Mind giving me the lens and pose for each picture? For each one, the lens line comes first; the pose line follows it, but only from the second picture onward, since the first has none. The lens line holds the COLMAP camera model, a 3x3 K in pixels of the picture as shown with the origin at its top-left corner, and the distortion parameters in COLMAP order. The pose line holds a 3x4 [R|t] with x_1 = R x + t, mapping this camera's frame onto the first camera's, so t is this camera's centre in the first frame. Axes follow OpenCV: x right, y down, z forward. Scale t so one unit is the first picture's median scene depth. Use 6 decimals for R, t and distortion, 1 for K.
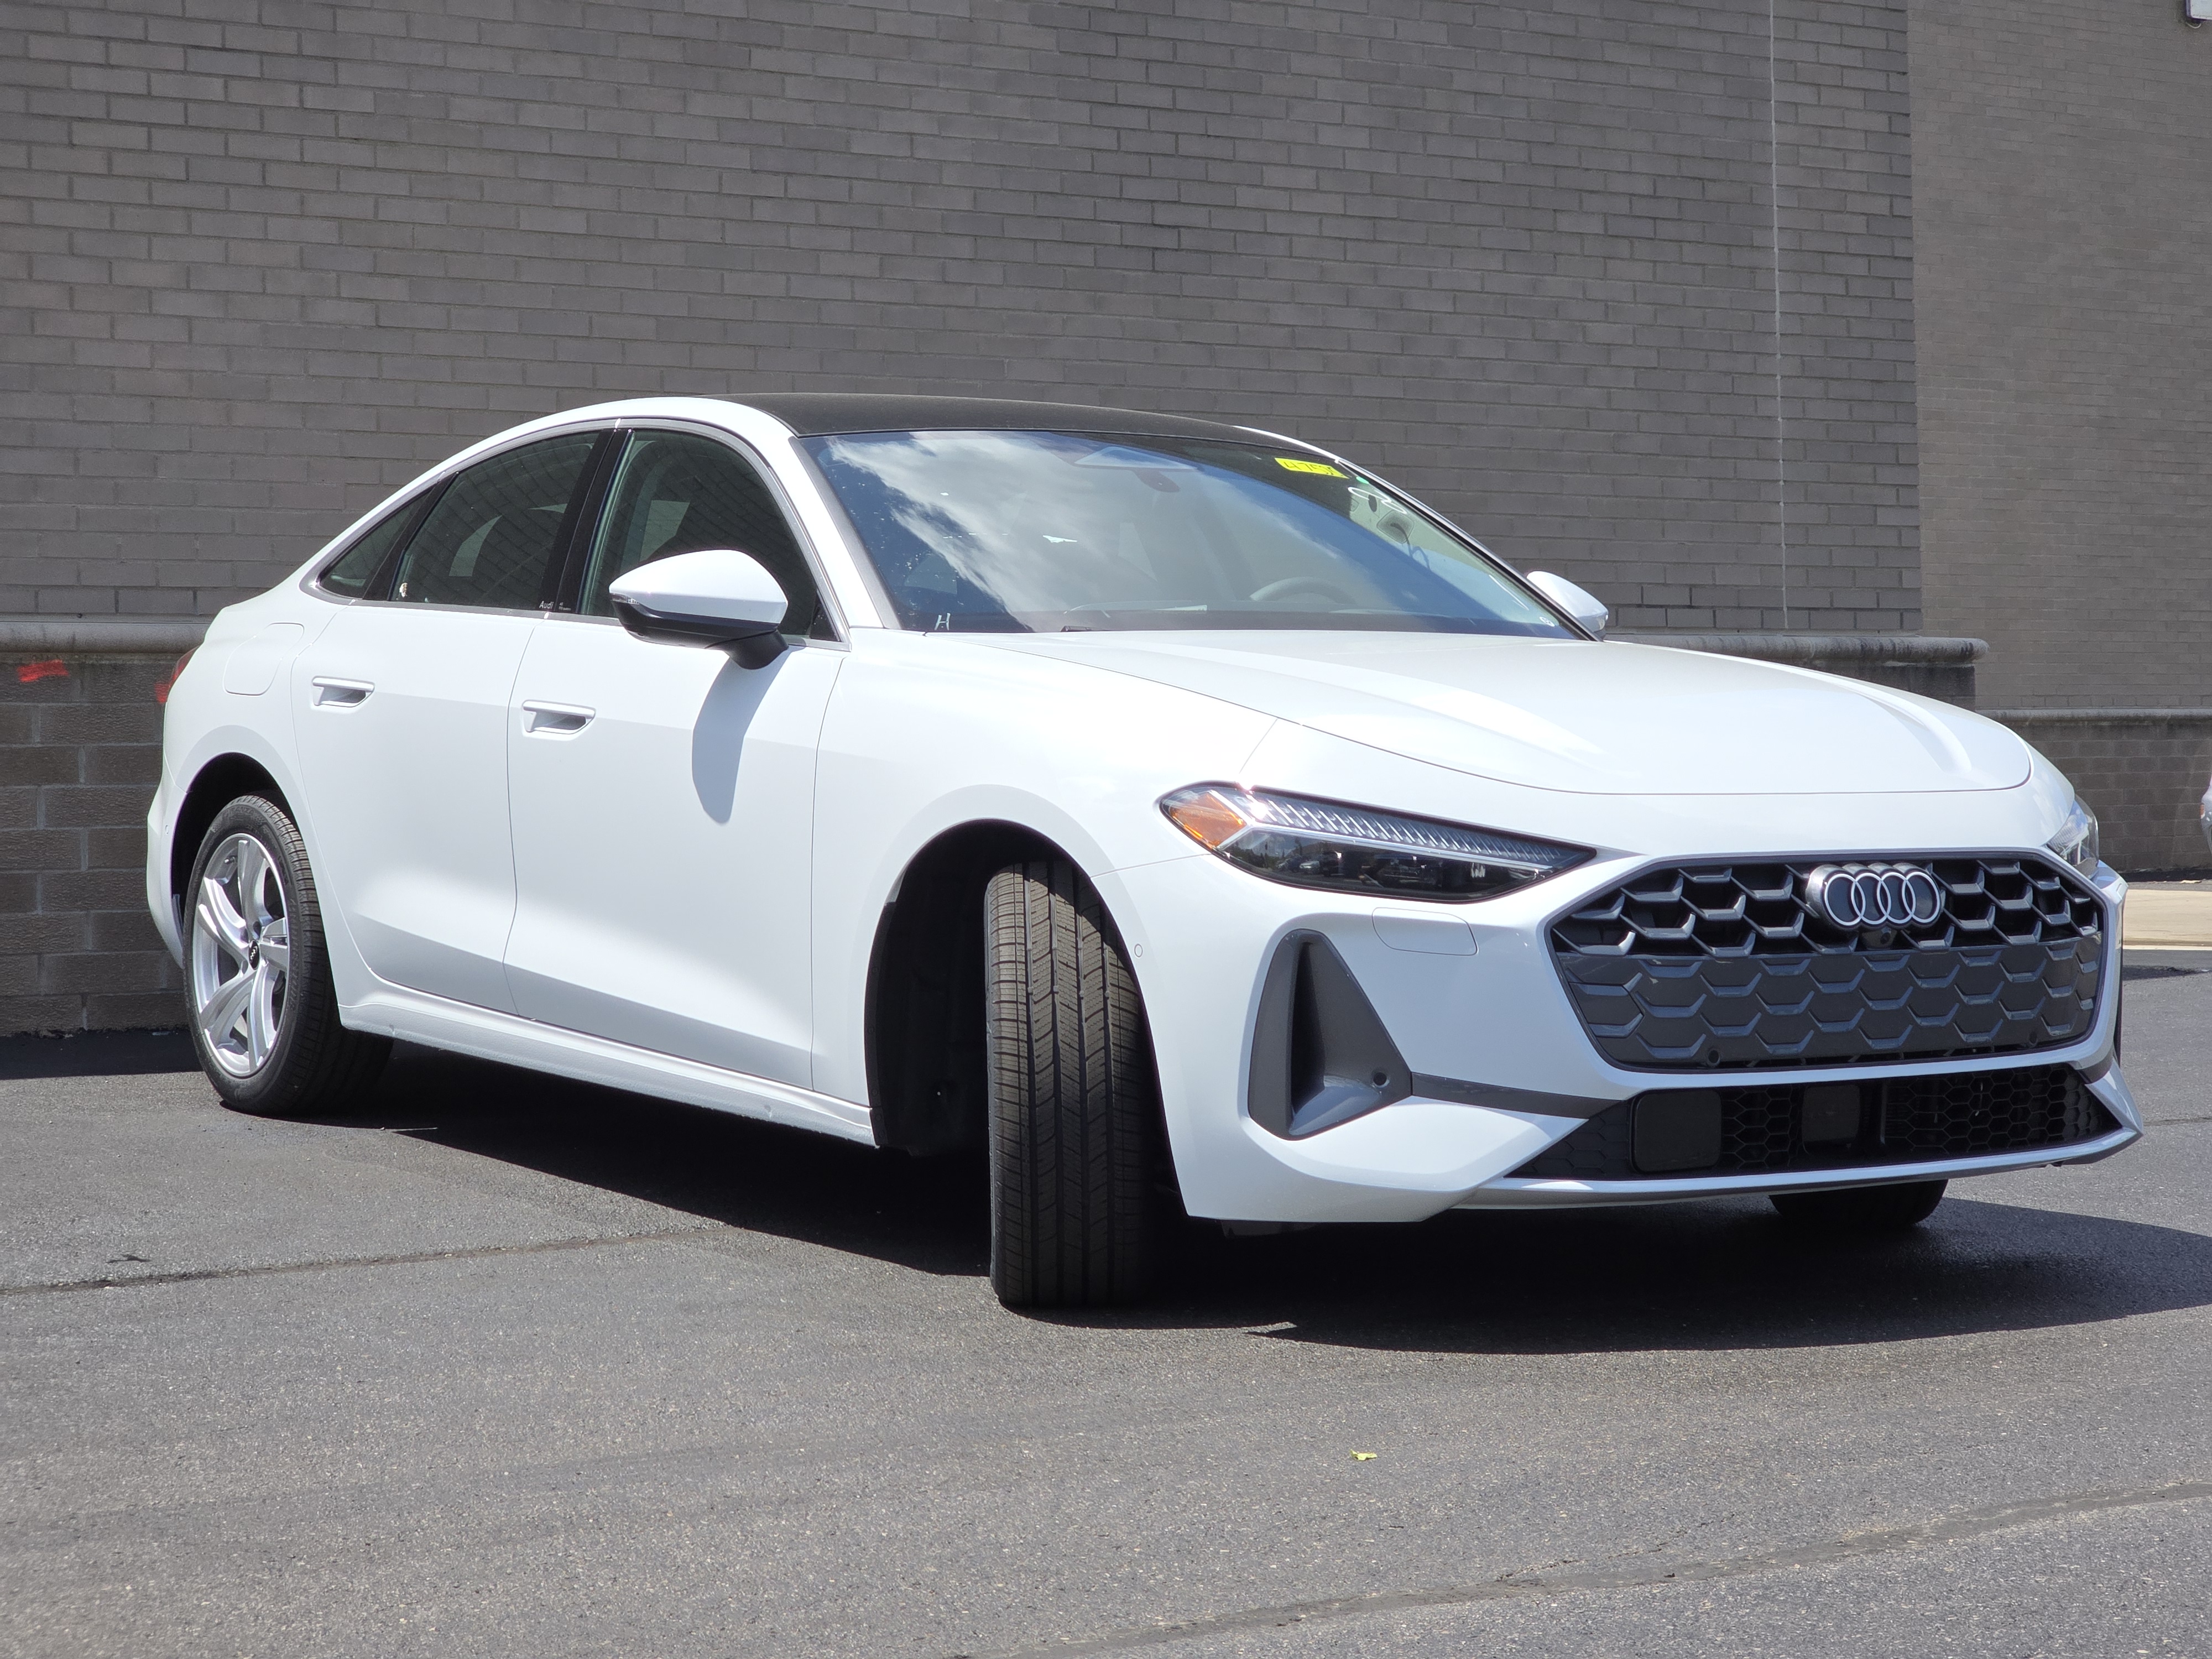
lens RADIAL K [[4168.6, 0, 1106.0], [0, 4168.6, 829.5], [0, 0, 1]] dist [-0.009956, 0.344826]
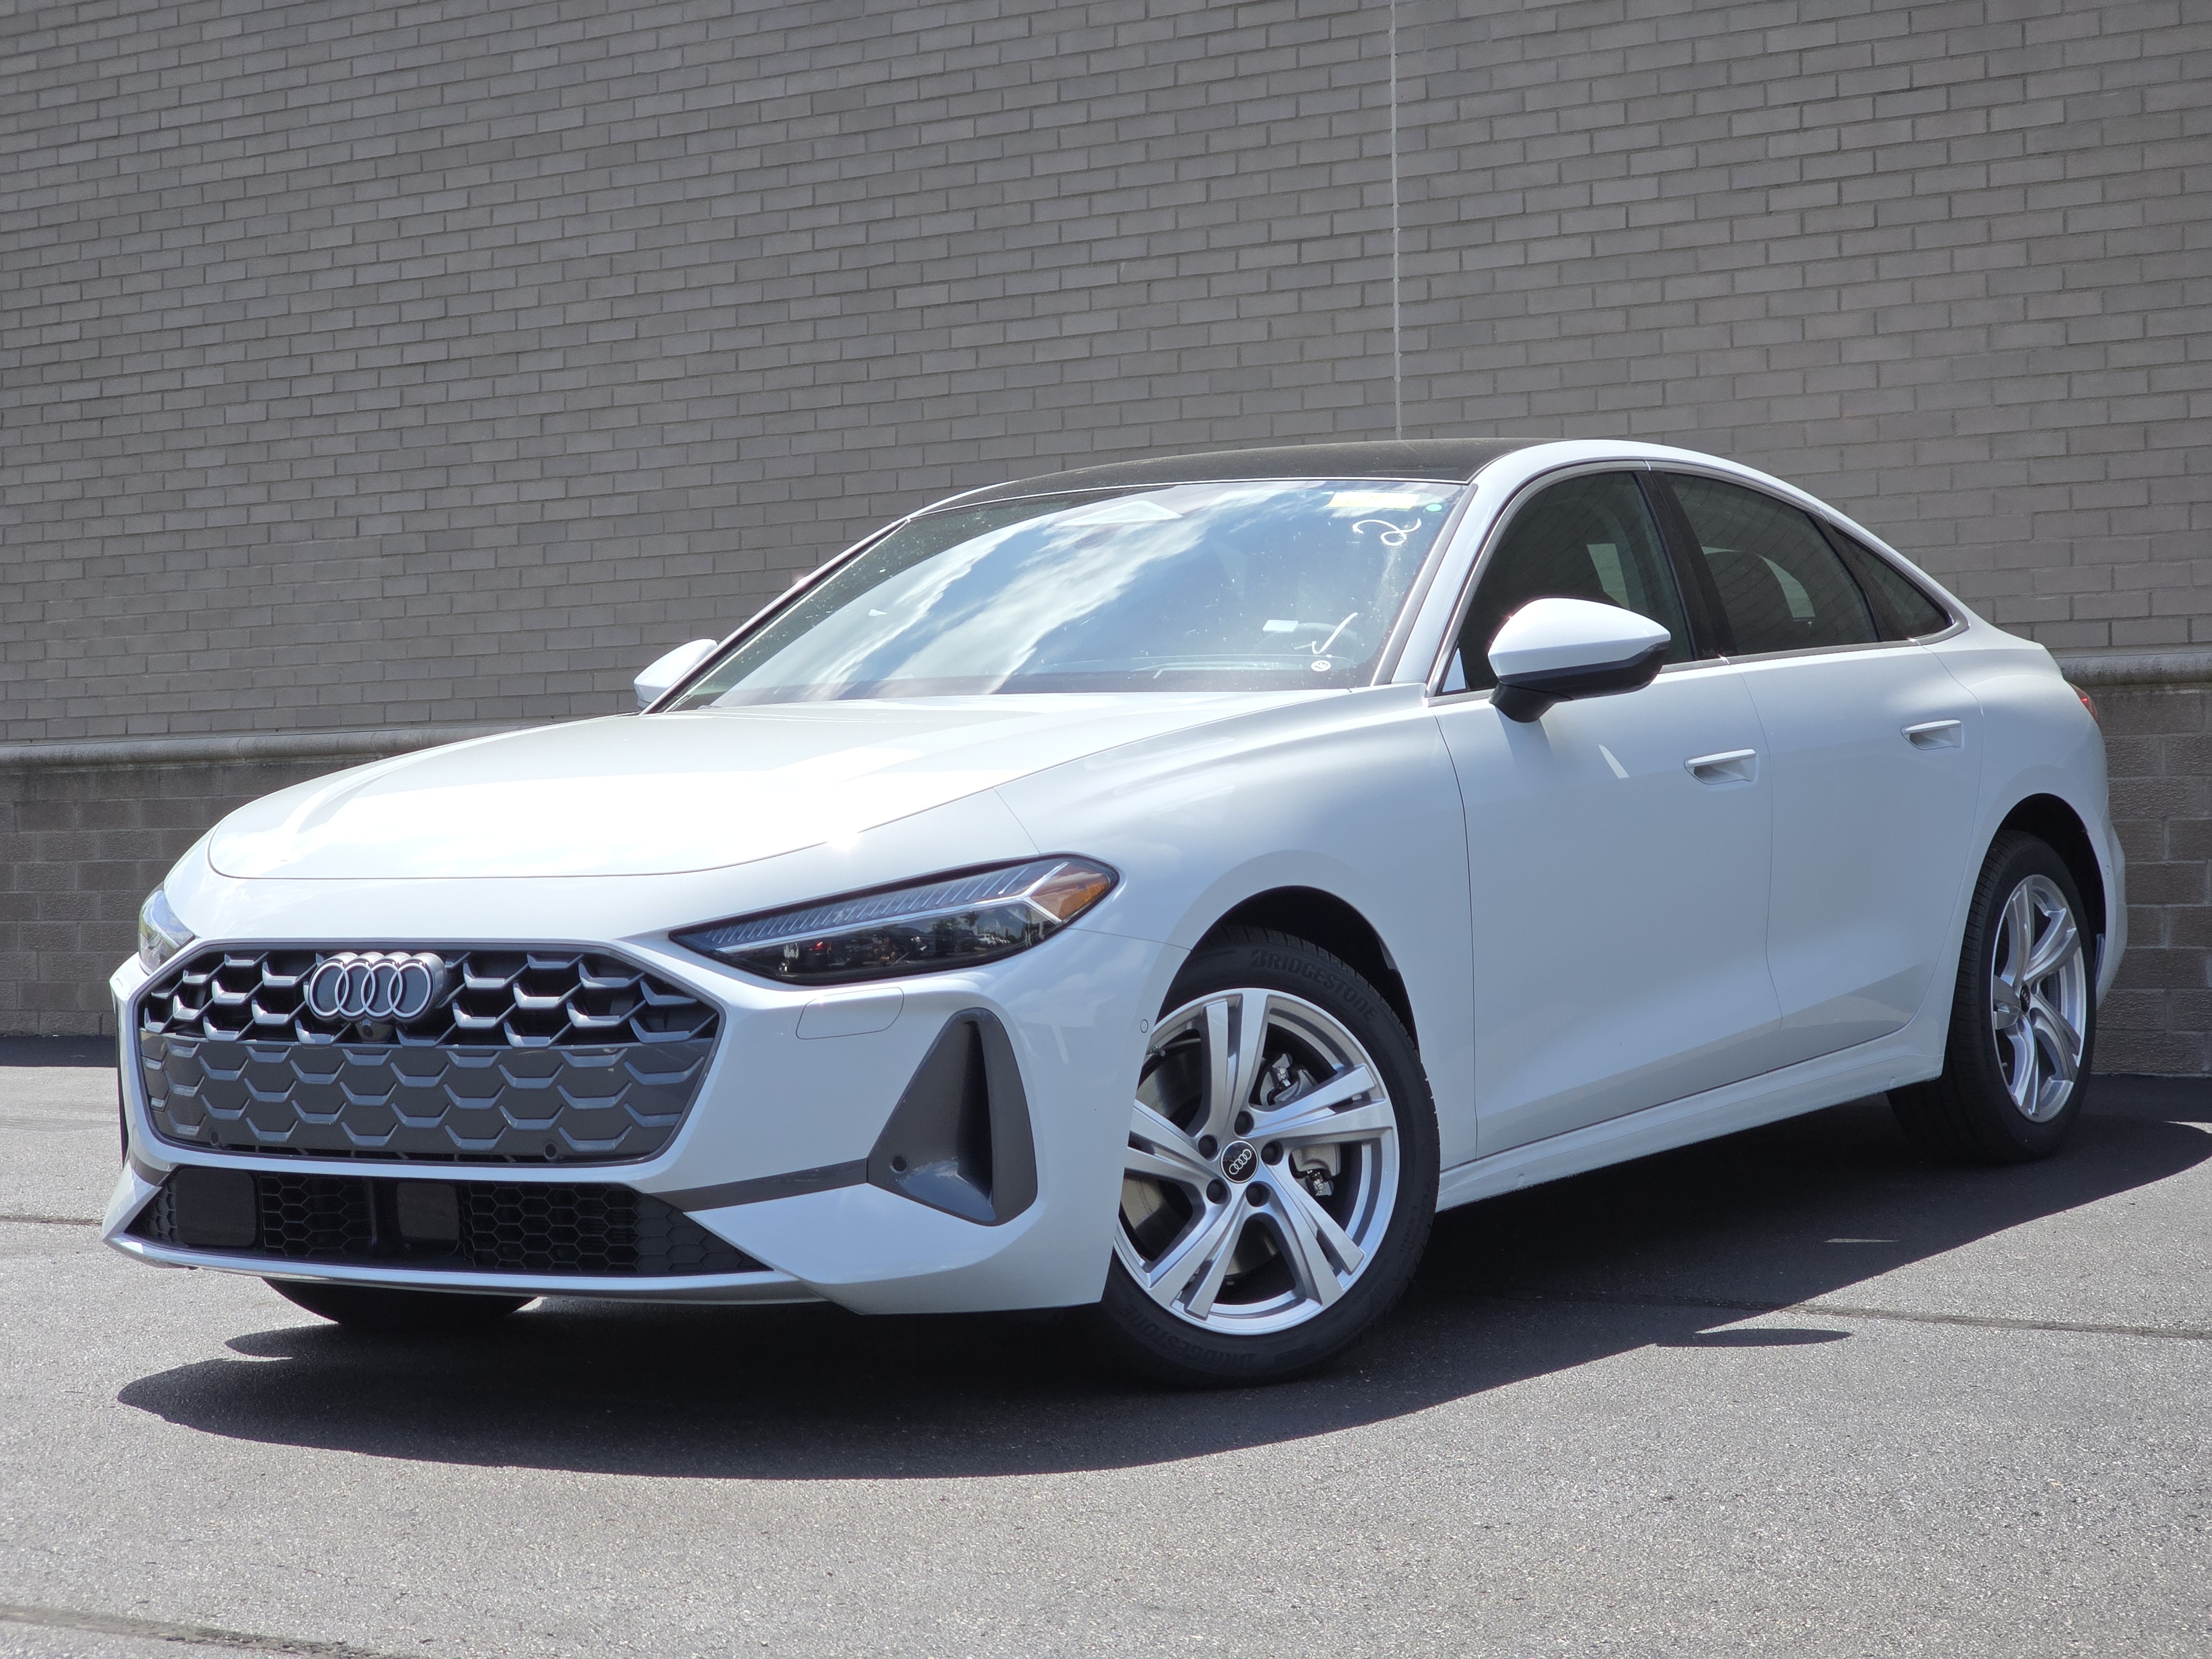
lens RADIAL K [[4168.6, 0, 1106.0], [0, 4168.6, 829.5], [0, 0, 1]] dist [-0.009956, 0.344826]
pose [[0.381952, 0.000173, -0.924182, 0.638962], [-0.002377, 0.999997, -0.000795, -0.008577], [0.924179, 0.002500, 0.381951, 0.441637]]
